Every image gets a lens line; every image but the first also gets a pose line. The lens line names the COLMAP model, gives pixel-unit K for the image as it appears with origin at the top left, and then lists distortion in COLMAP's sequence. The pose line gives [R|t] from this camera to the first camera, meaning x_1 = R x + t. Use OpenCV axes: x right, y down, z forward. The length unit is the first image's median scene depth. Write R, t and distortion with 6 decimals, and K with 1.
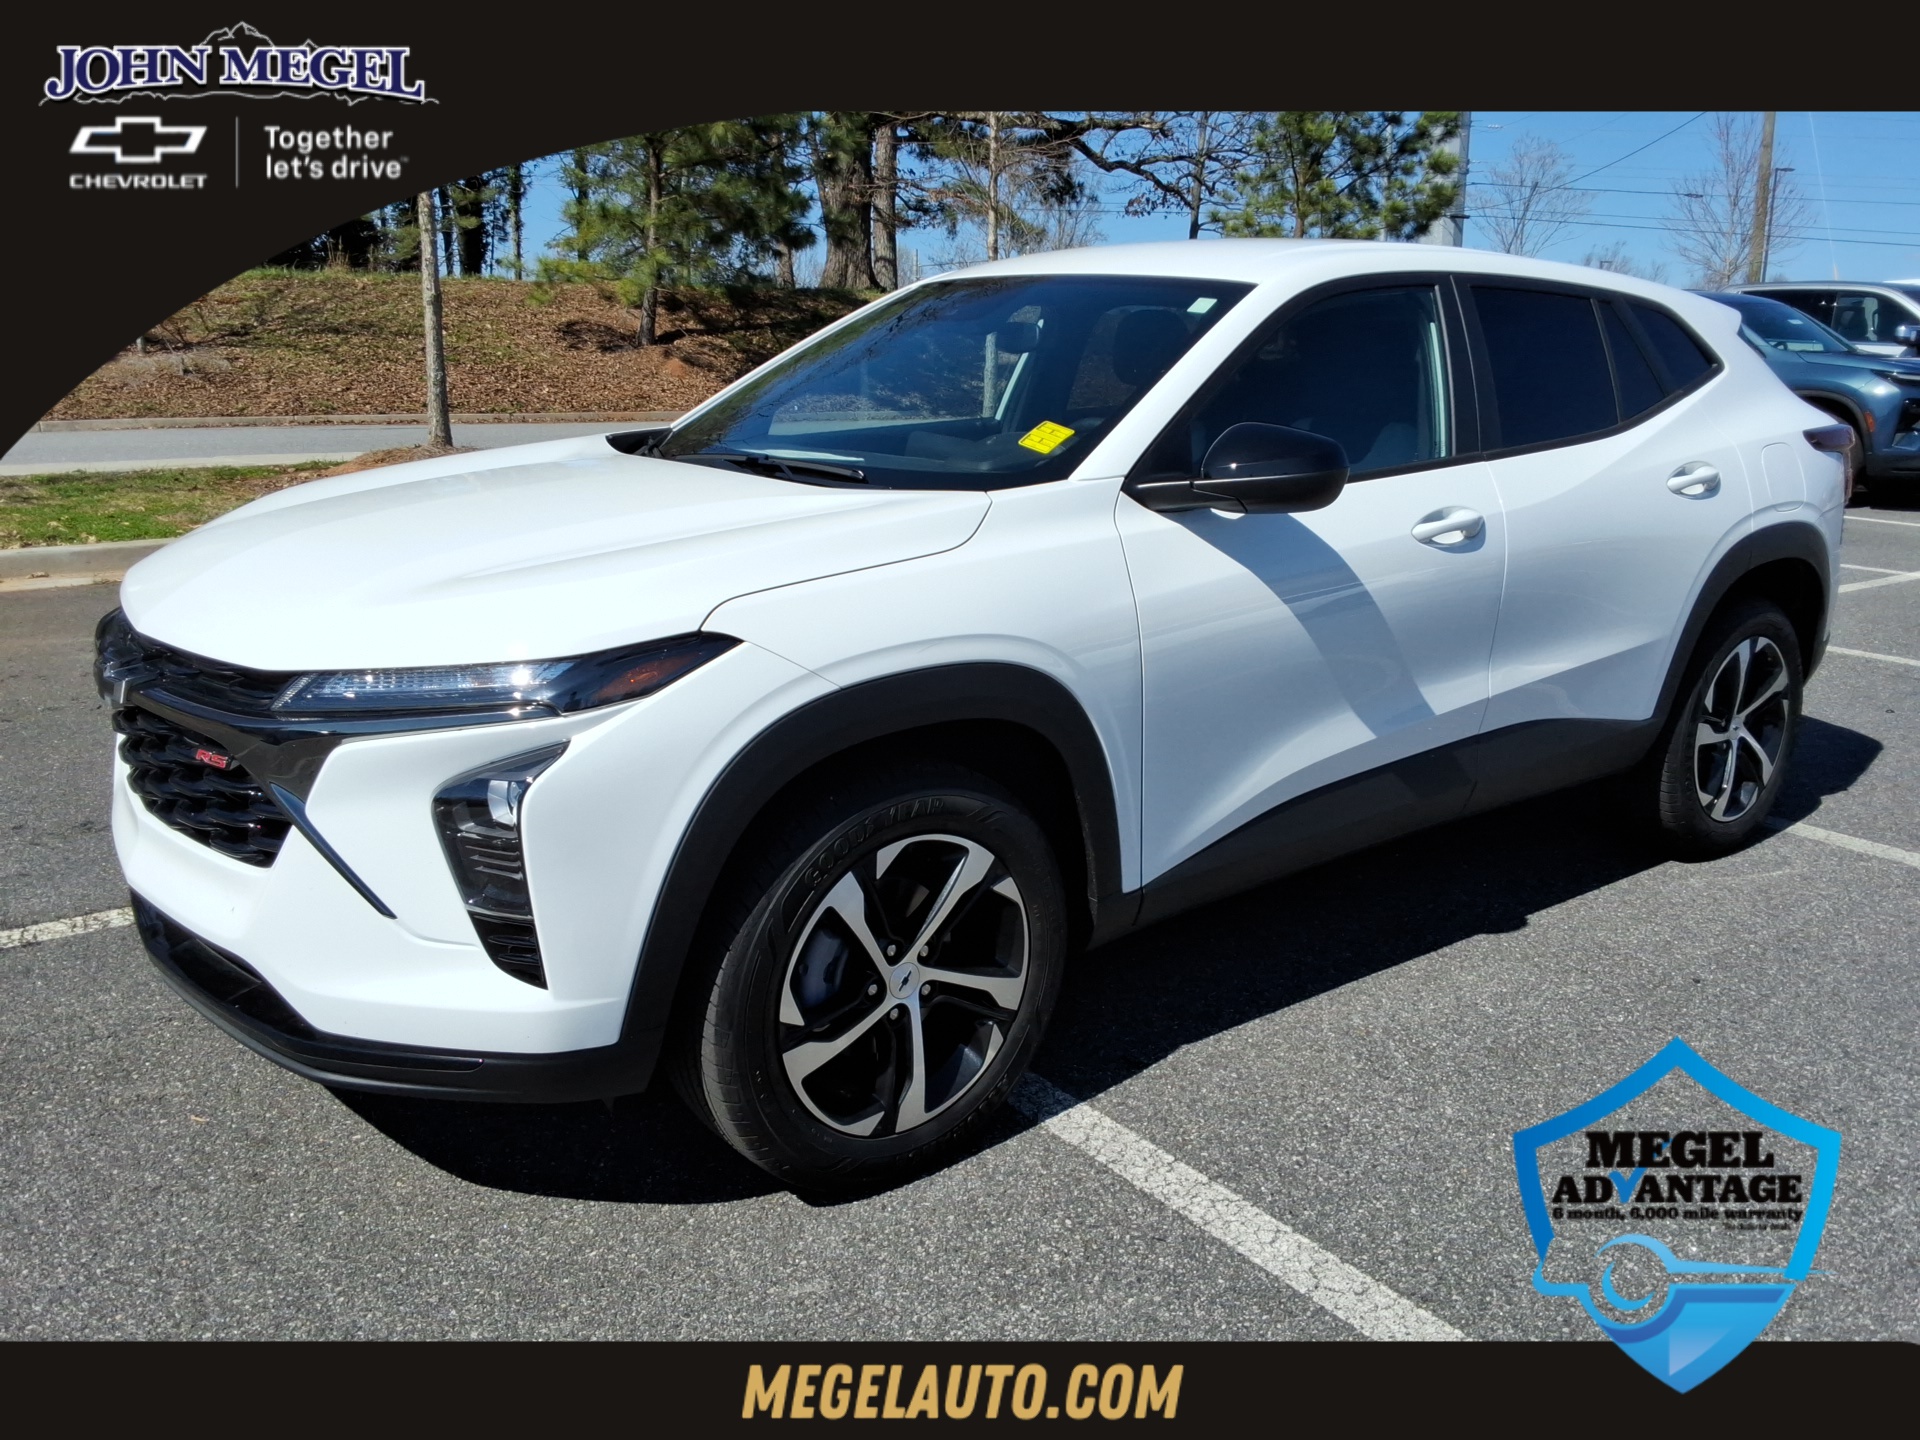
lens RADIAL K [[1594.9, 0, 977.9], [0, 1594.9, 720.2], [0, 0, 1]] dist [0.102681, -0.174310]
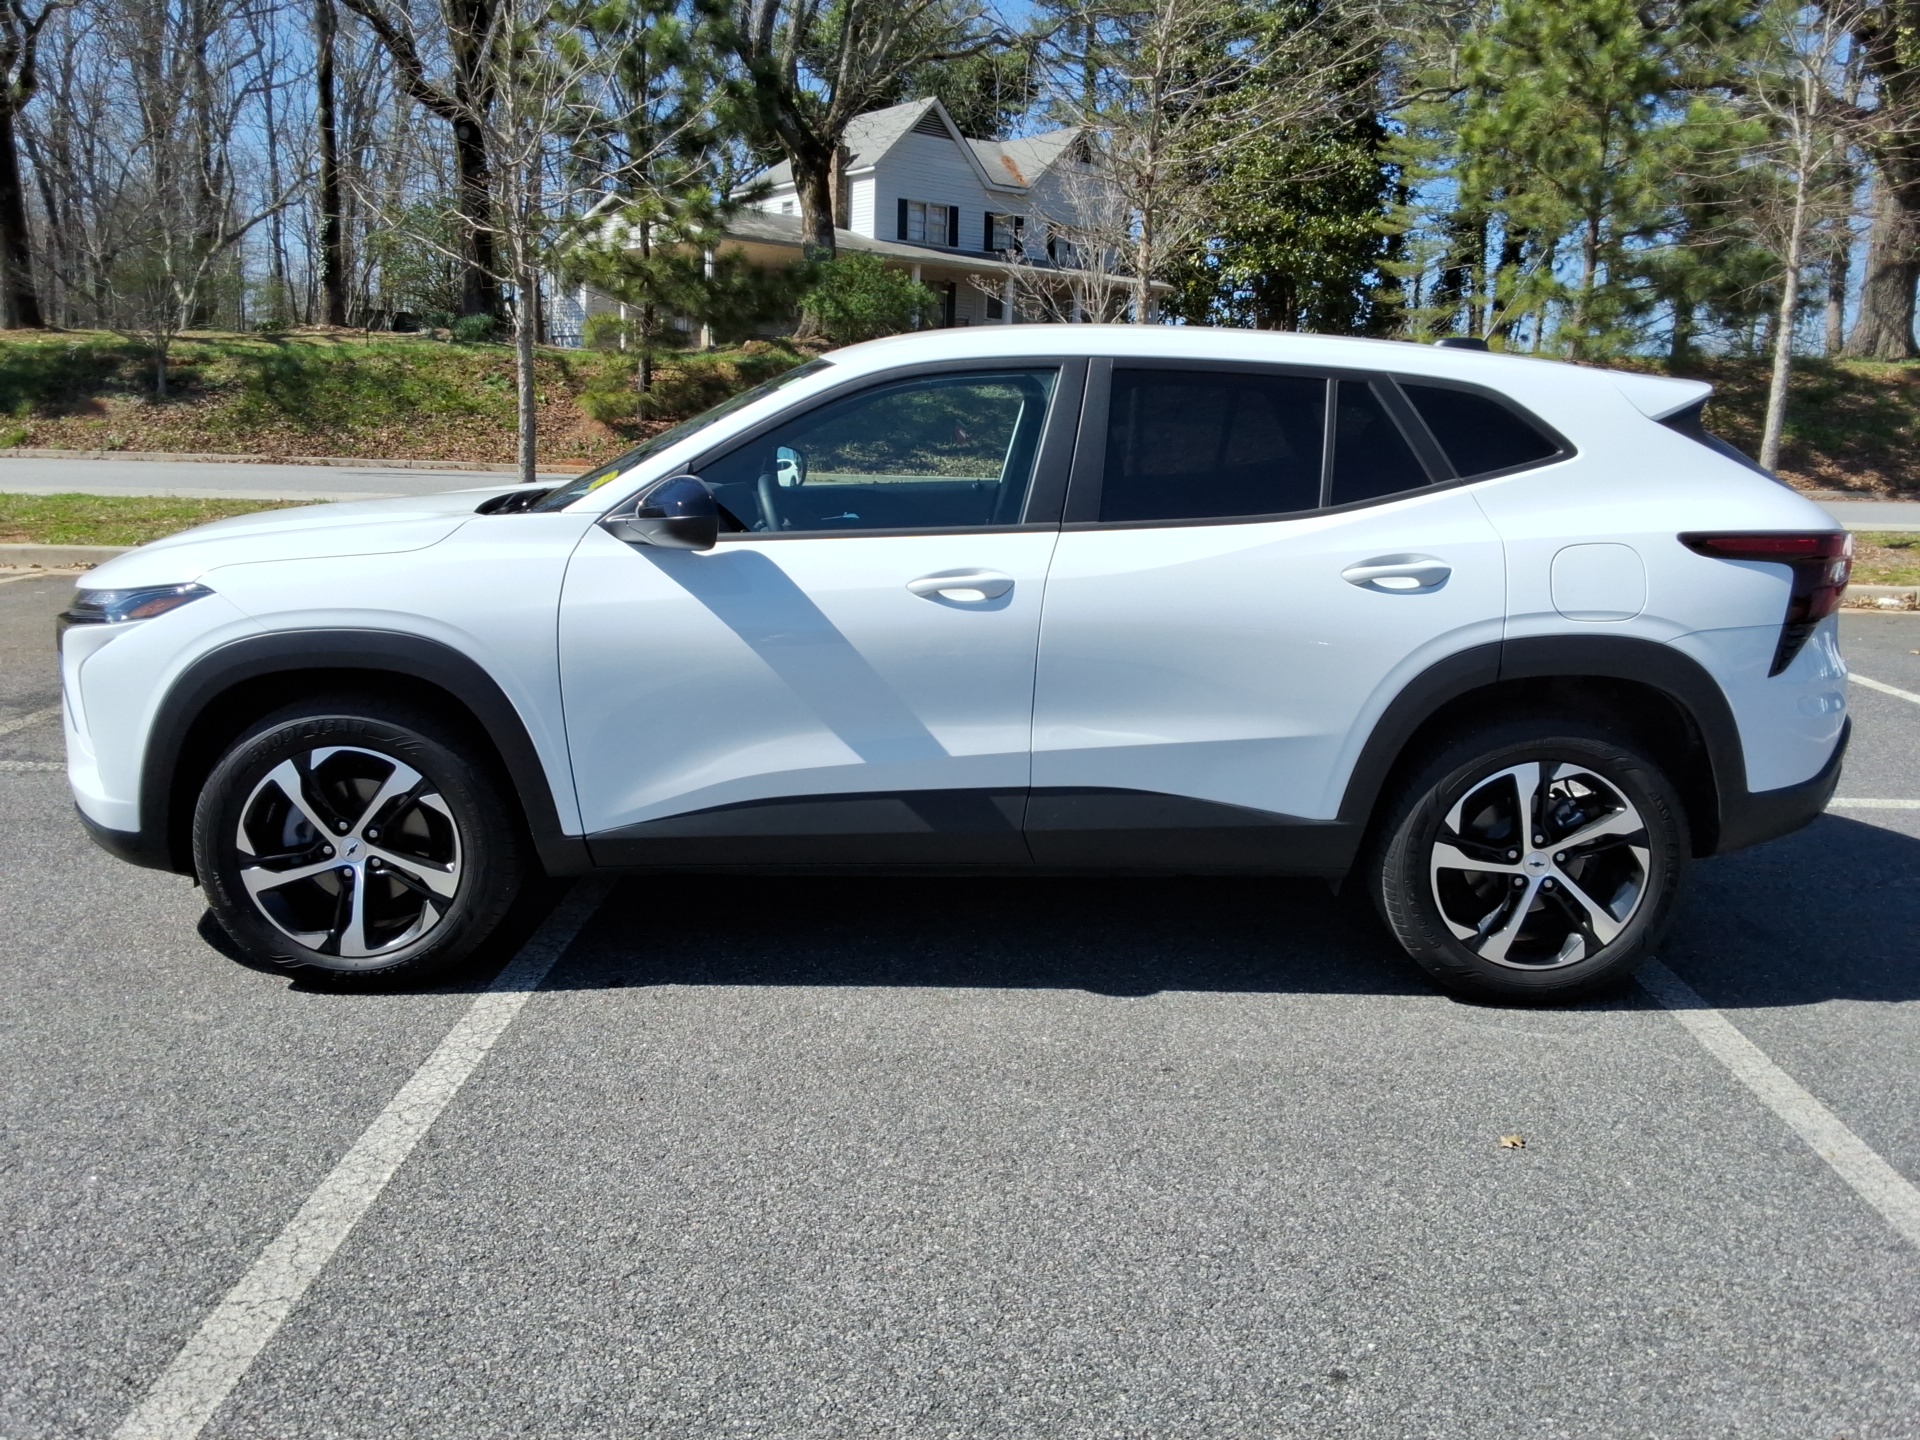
lens RADIAL K [[1594.9, 0, 977.9], [0, 1594.9, 720.2], [0, 0, 1]] dist [0.102681, -0.174310]
pose [[0.779911, 0.133618, -0.611461, 1.179676], [-0.158887, 0.987210, 0.013069, -0.054424], [0.605387, 0.086960, 0.791167, 0.184905]]
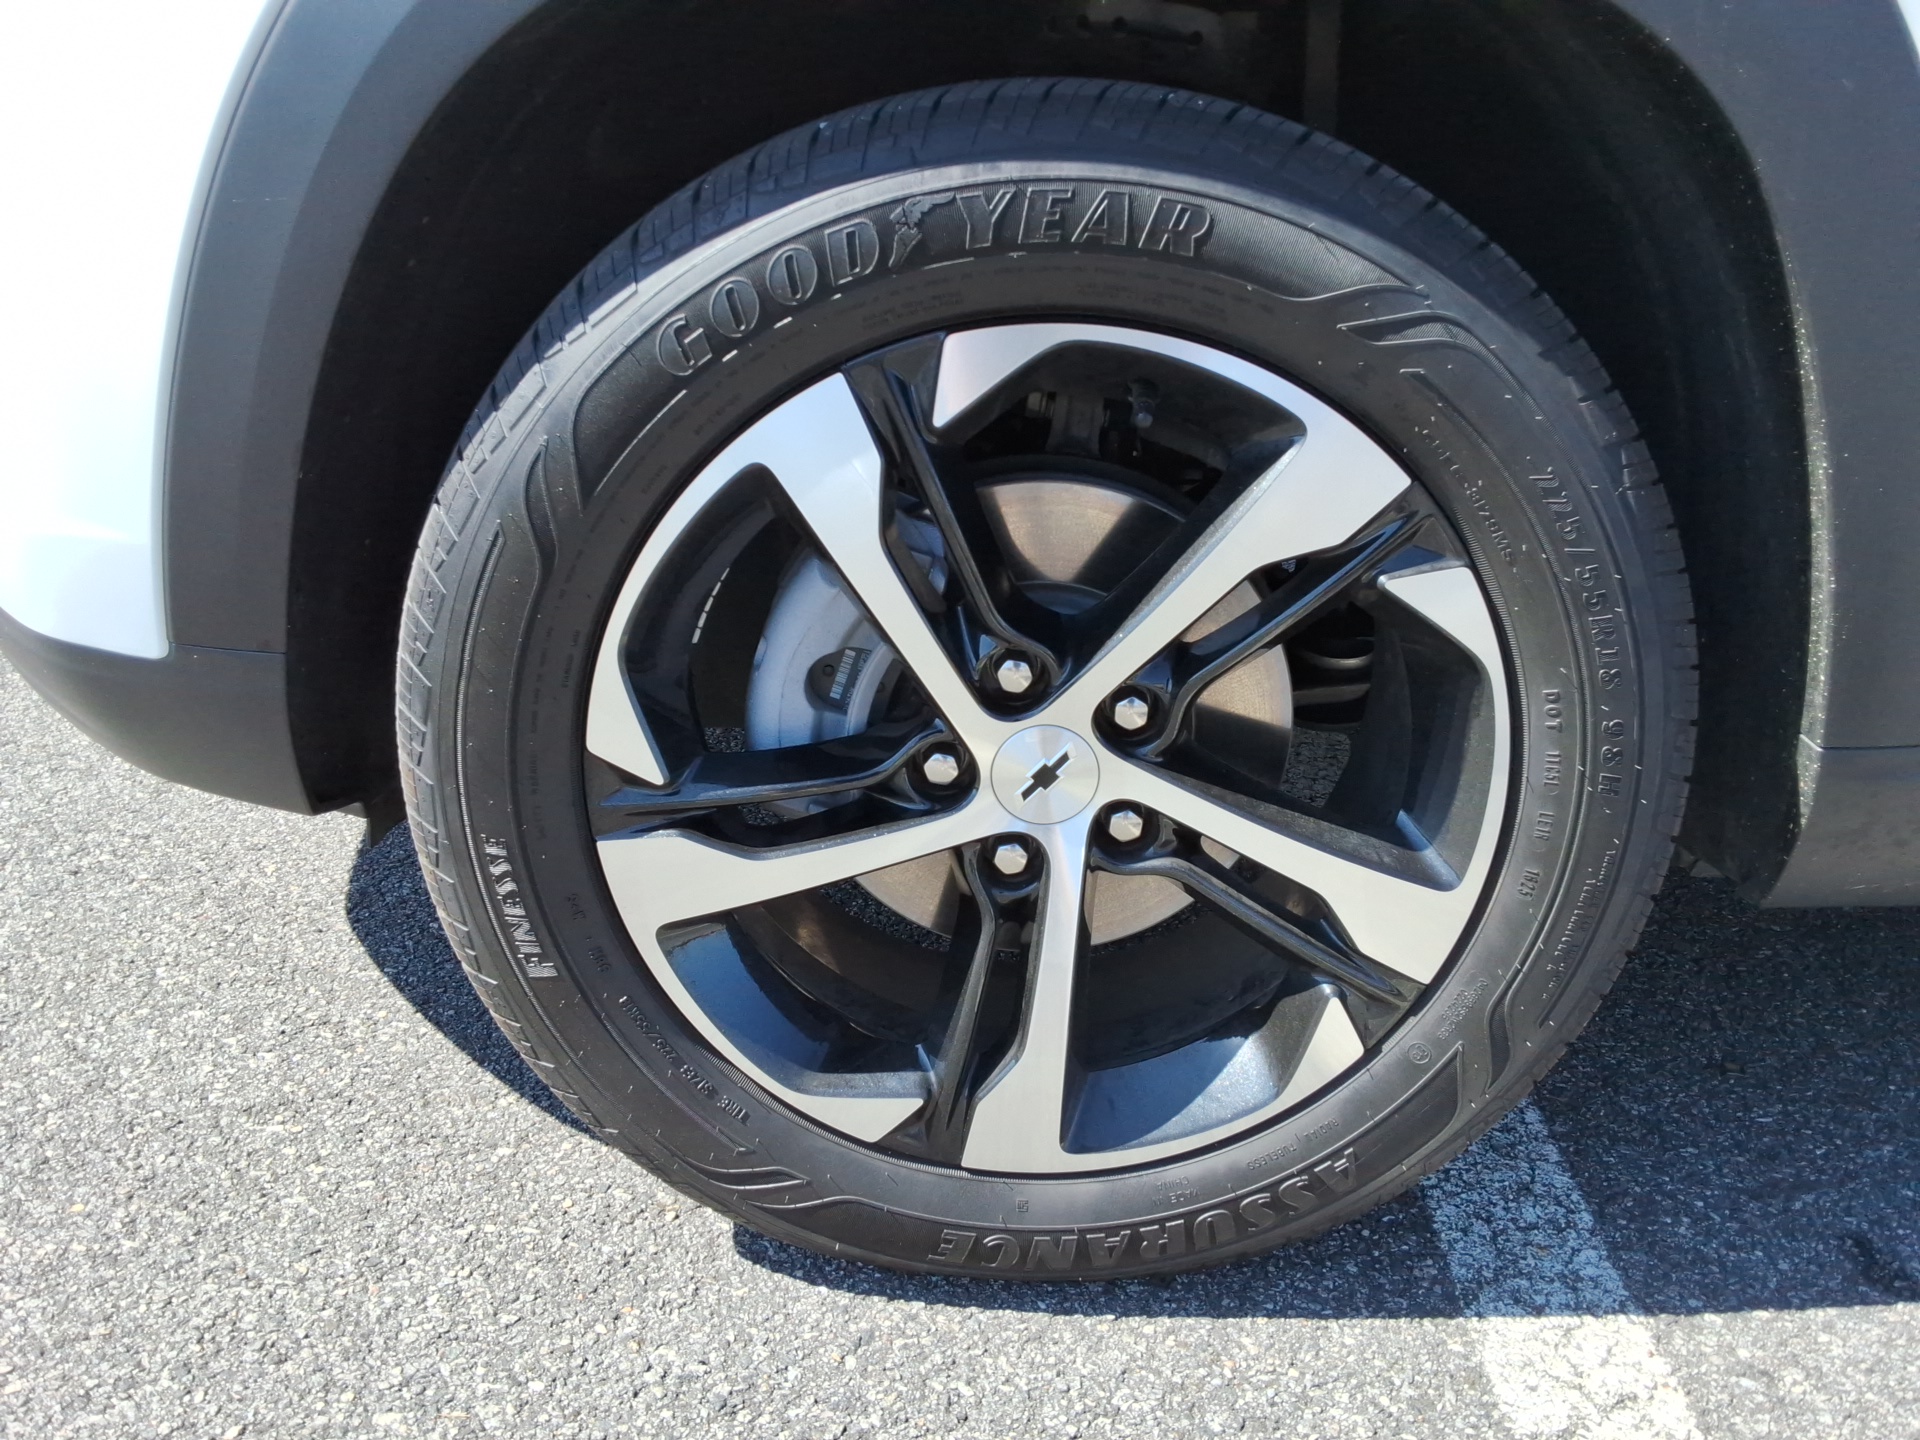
lens RADIAL K [[1466.0, 0, 963.3], [0, 1466.0, 742.9], [0, 0, 1]] dist [0.072520, -0.116913]
pose [[0.768074, 0.243805, -0.592132, 0.121194], [-0.203694, 0.969677, 0.135038, 0.110126], [0.607100, 0.016895, 0.794446, 0.695707]]
